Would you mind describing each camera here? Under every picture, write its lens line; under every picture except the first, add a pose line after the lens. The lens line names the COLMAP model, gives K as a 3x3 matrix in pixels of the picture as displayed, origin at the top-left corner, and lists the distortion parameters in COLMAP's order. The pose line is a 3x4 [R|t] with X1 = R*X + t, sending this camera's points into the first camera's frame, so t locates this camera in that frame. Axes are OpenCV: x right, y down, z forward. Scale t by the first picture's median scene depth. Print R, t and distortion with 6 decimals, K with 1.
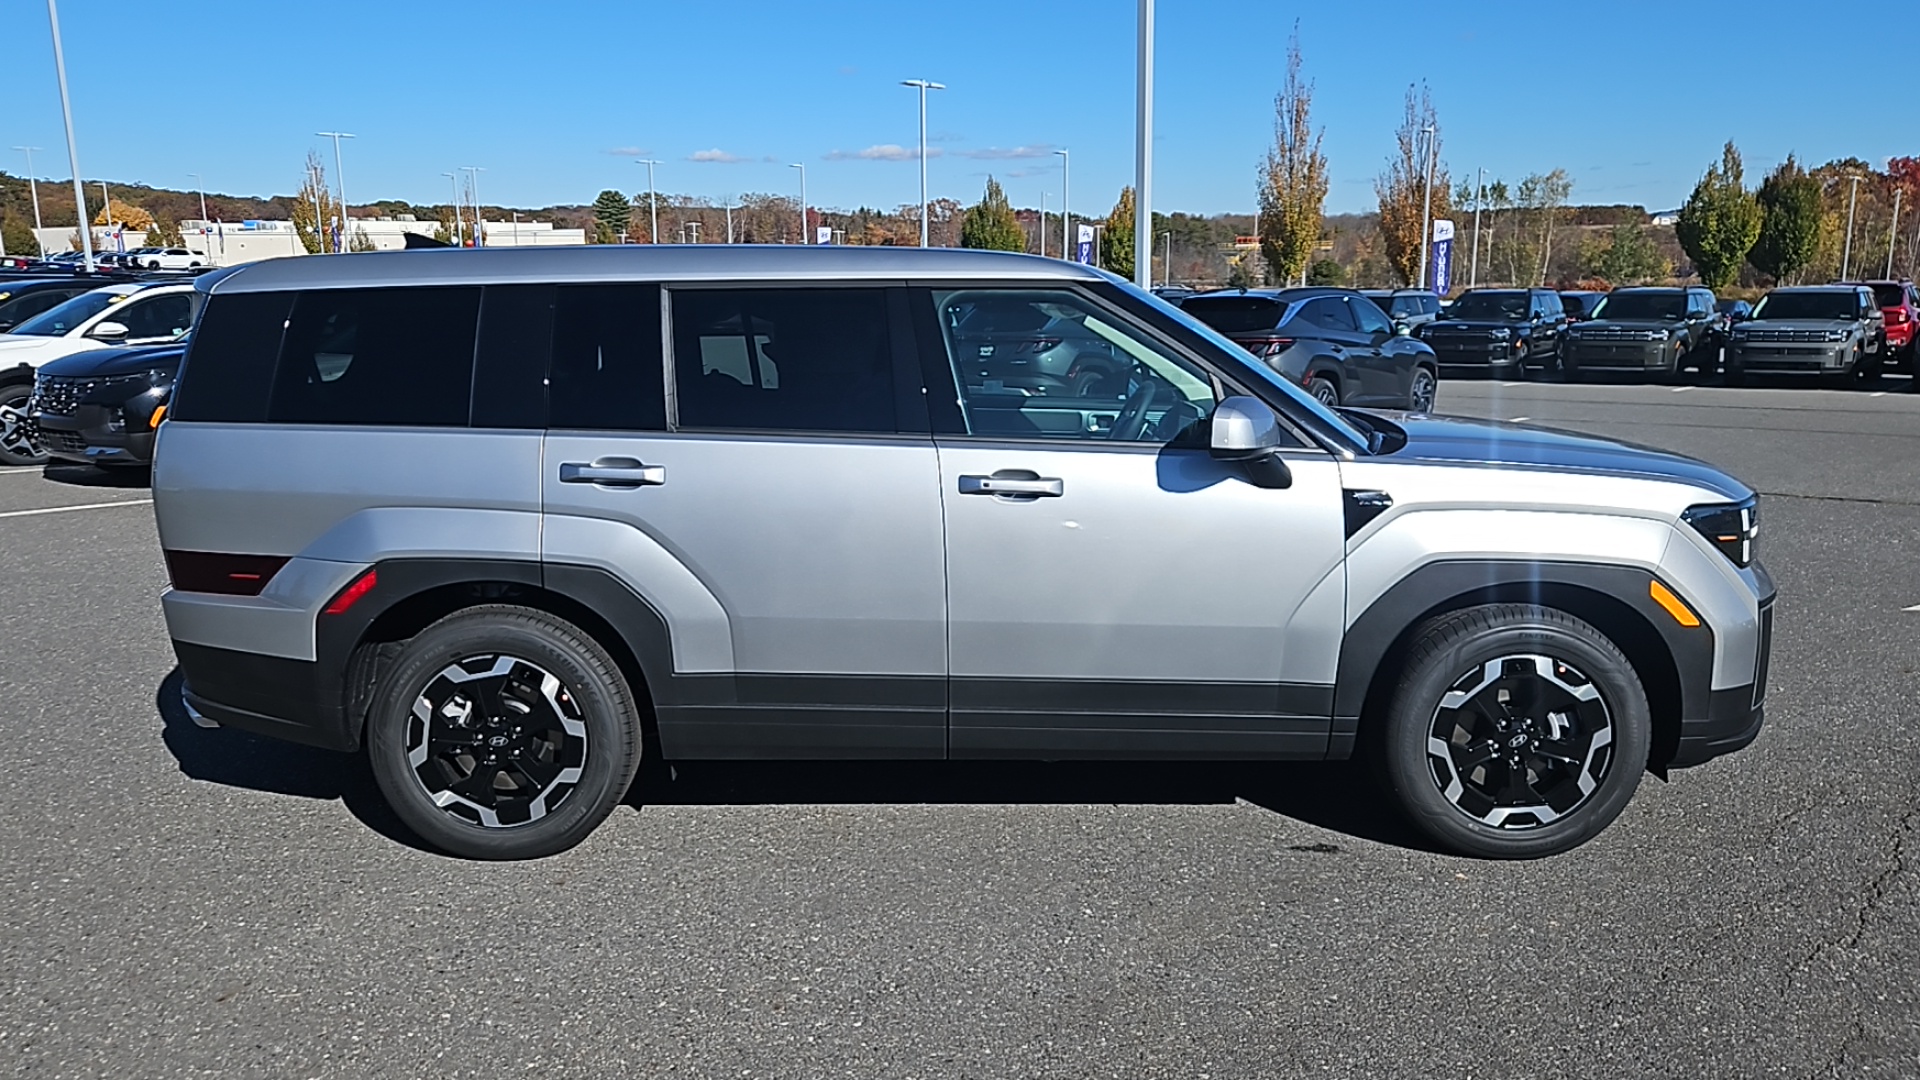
lens RADIAL K [[1374.7, 0, 965.3], [0, 1374.7, 576.7], [0, 0, 1]] dist [0.041884, -0.000685]
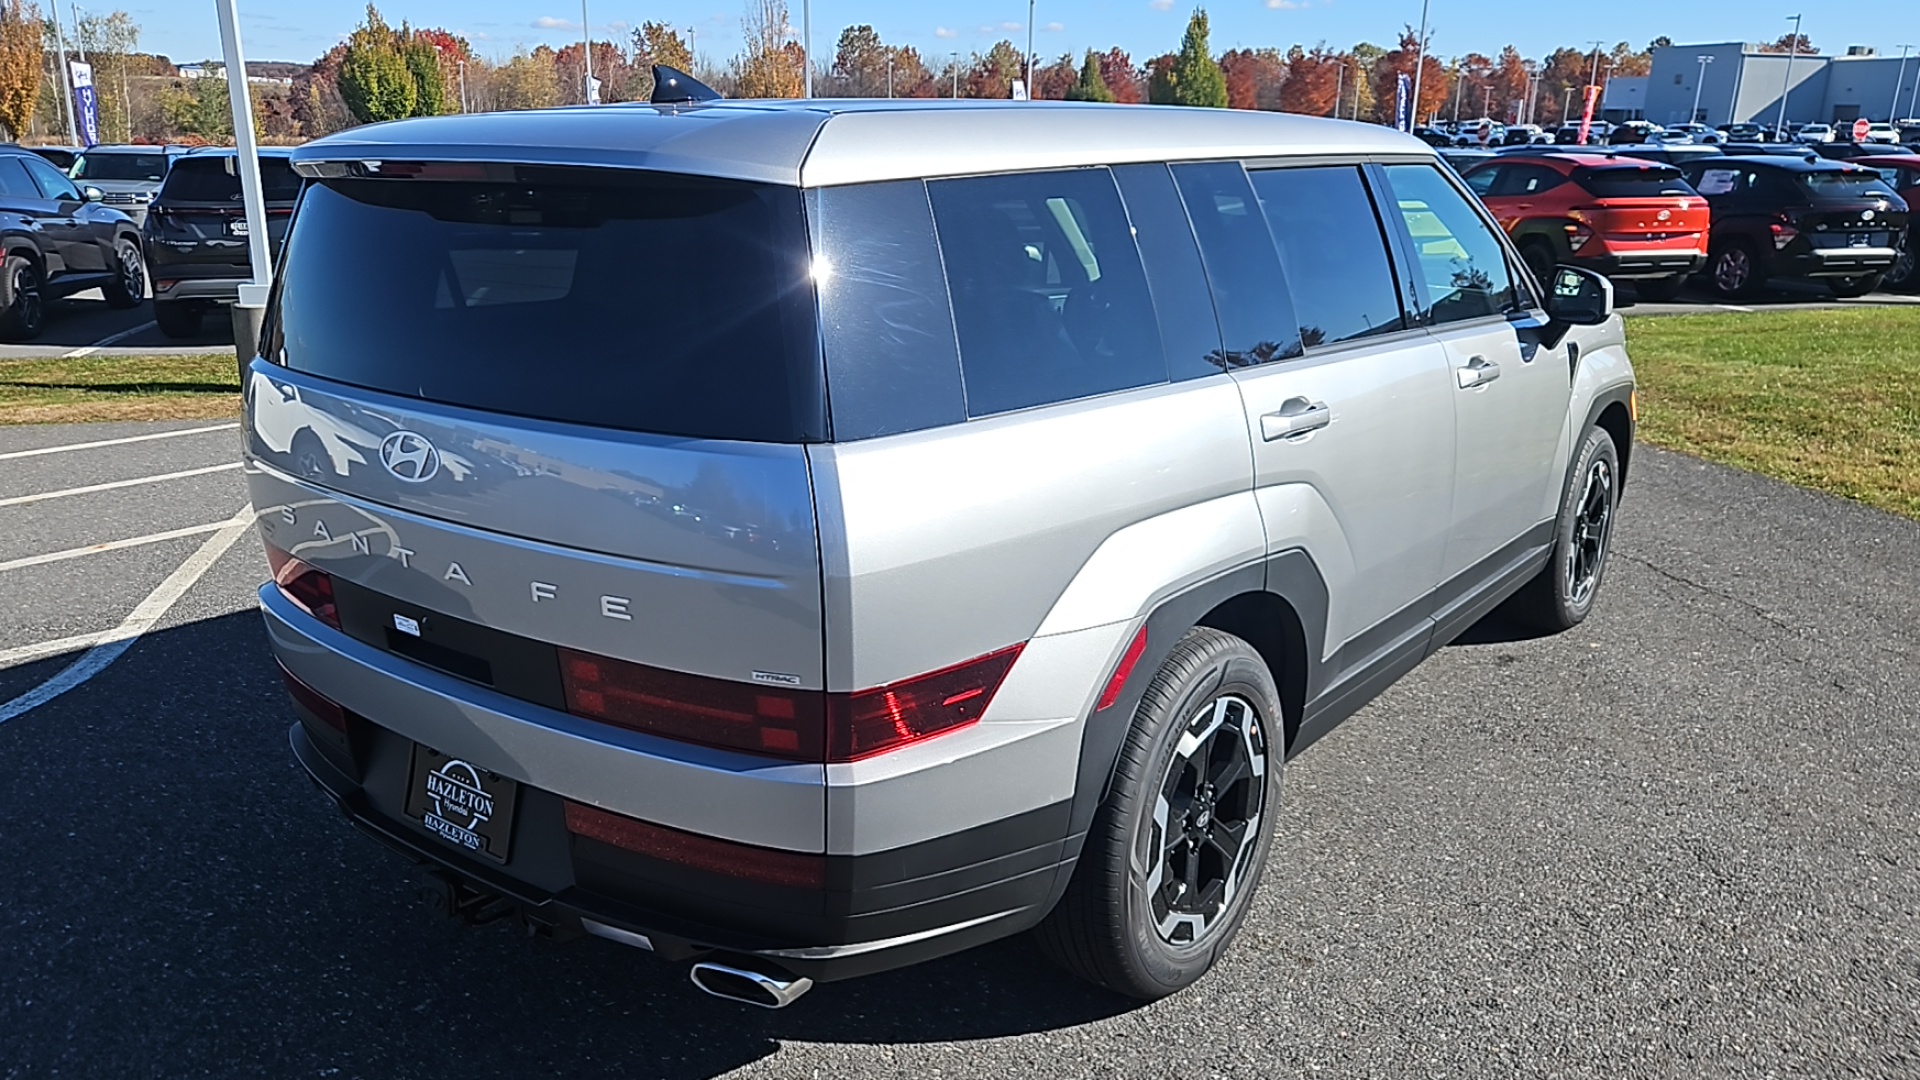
lens RADIAL K [[1374.7, 0, 965.3], [0, 1374.7, 576.7], [0, 0, 1]] dist [0.041884, -0.000685]
pose [[0.619815, -0.228667, 0.750694, -0.920249], [0.157325, 0.973392, 0.166606, -0.142336], [-0.768816, 0.014837, 0.639298, 0.631231]]
